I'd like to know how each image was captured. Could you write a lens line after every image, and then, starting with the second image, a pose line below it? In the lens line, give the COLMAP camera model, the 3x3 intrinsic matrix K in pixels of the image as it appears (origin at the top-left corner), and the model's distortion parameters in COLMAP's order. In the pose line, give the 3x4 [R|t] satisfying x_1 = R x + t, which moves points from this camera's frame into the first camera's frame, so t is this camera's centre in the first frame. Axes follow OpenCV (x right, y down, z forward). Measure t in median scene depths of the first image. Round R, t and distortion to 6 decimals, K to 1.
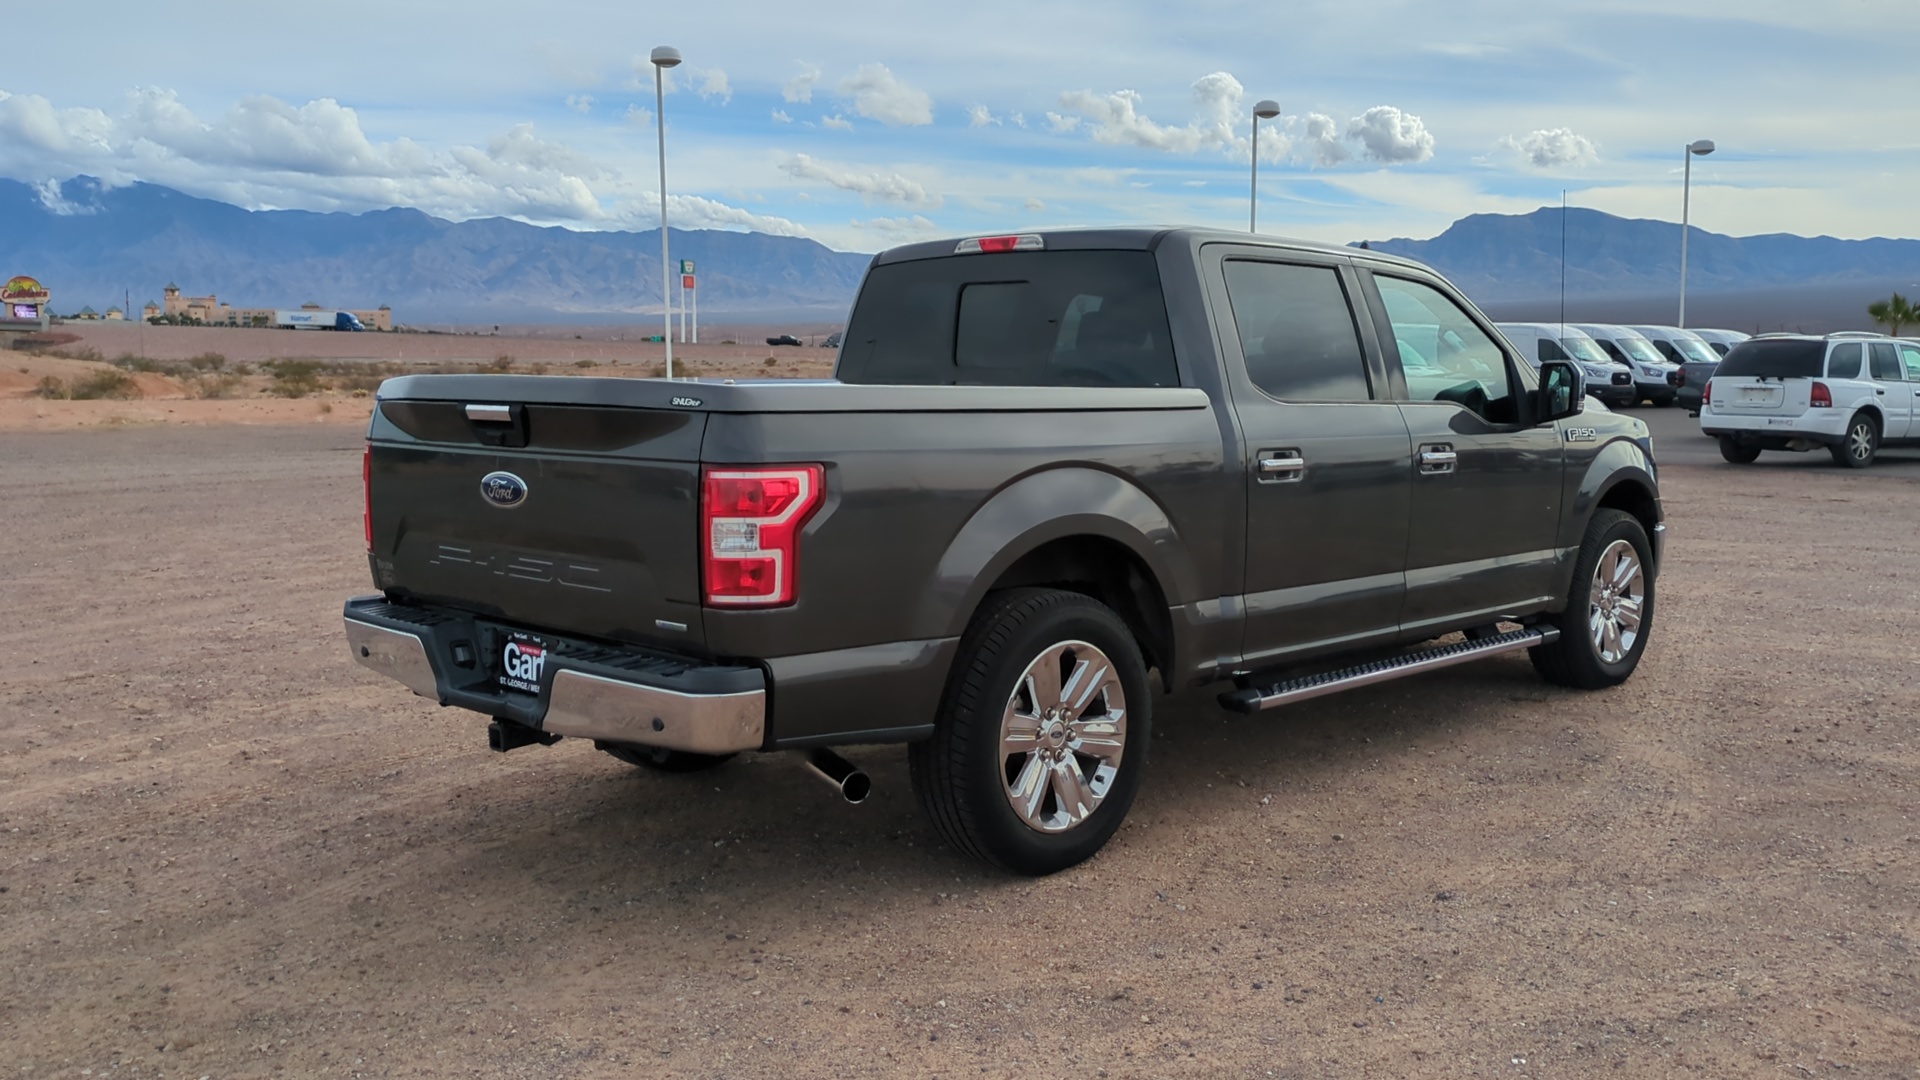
lens RADIAL K [[1642.4, 0, 990.9], [0, 1642.4, 535.3], [0, 0, 1]] dist [0.071881, -0.093948]
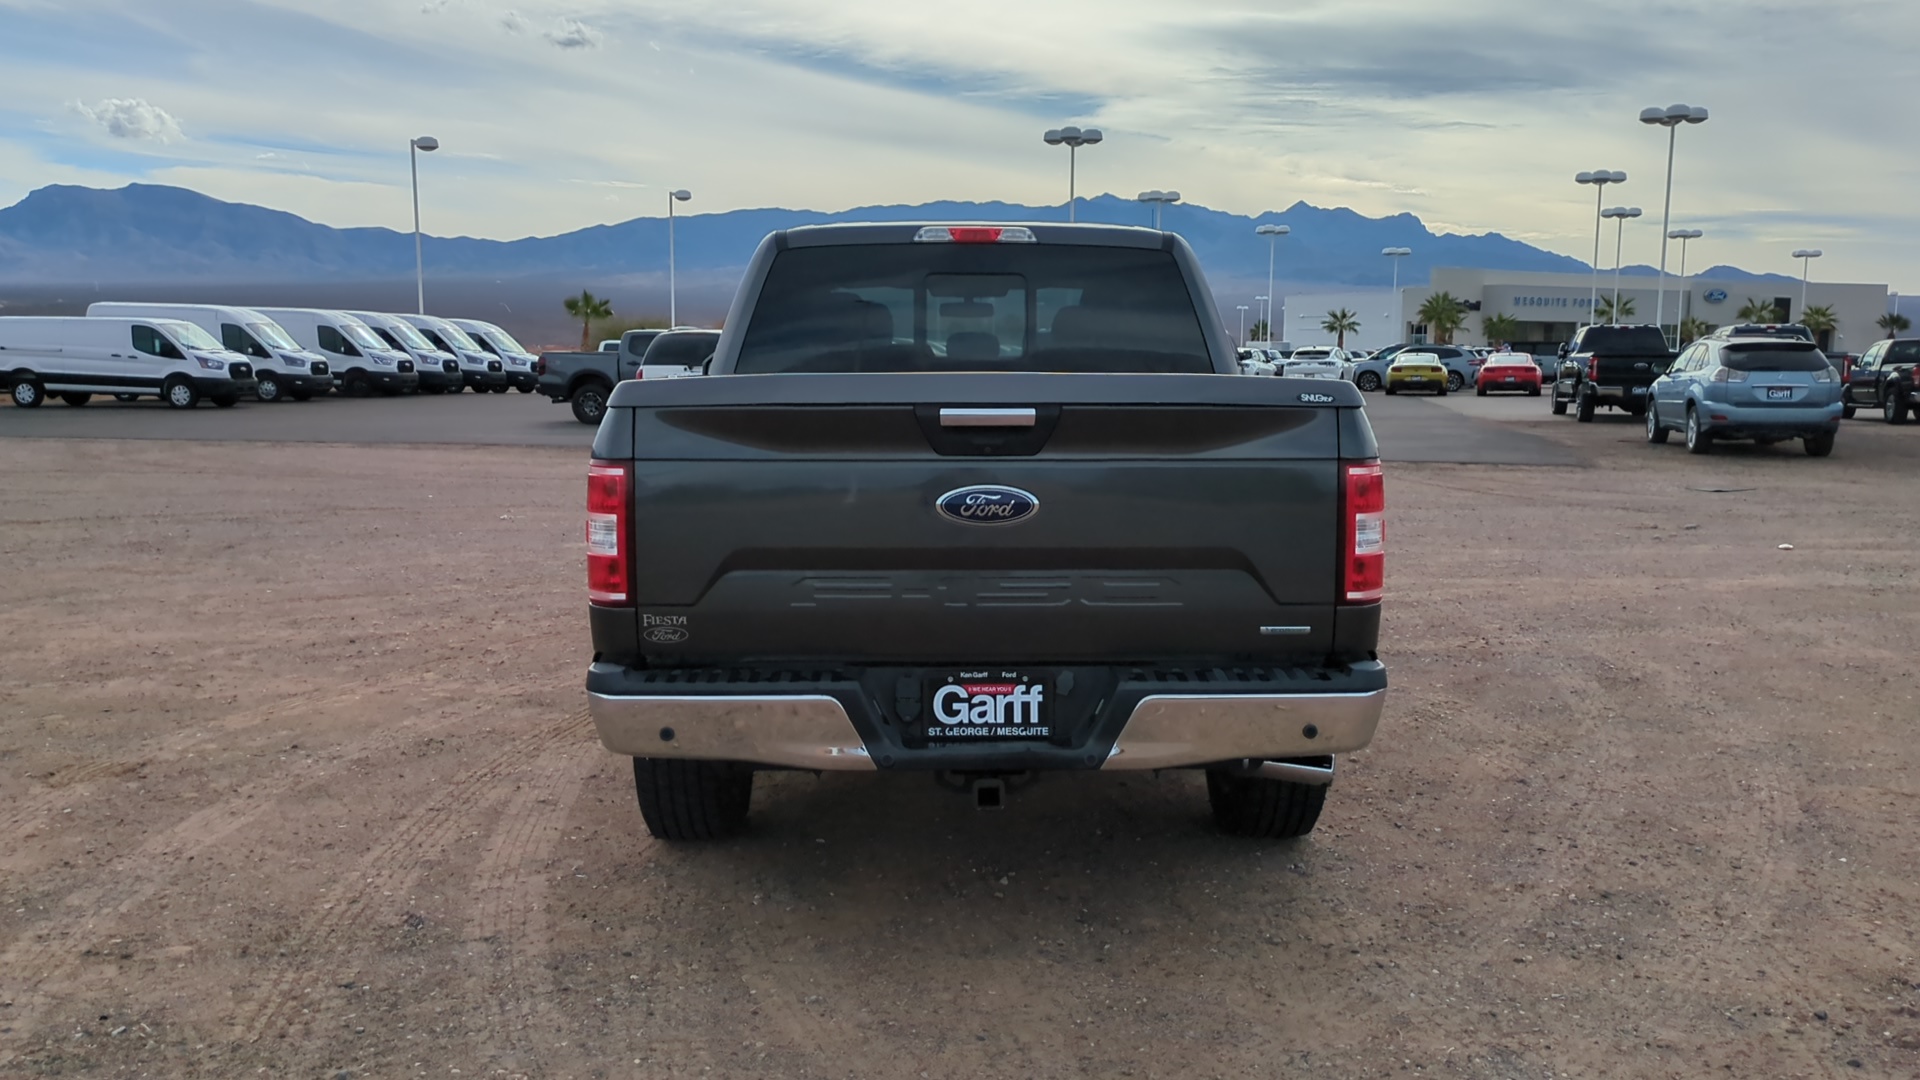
lens RADIAL K [[1642.4, 0, 971.1], [0, 1642.4, 523.0], [0, 0, 1]] dist [0.071881, -0.093948]
pose [[0.713744, -0.071914, 0.696705, -0.876330], [0.071637, 0.996994, 0.029521, -0.043540], [-0.696733, 0.028840, 0.716751, 0.381841]]
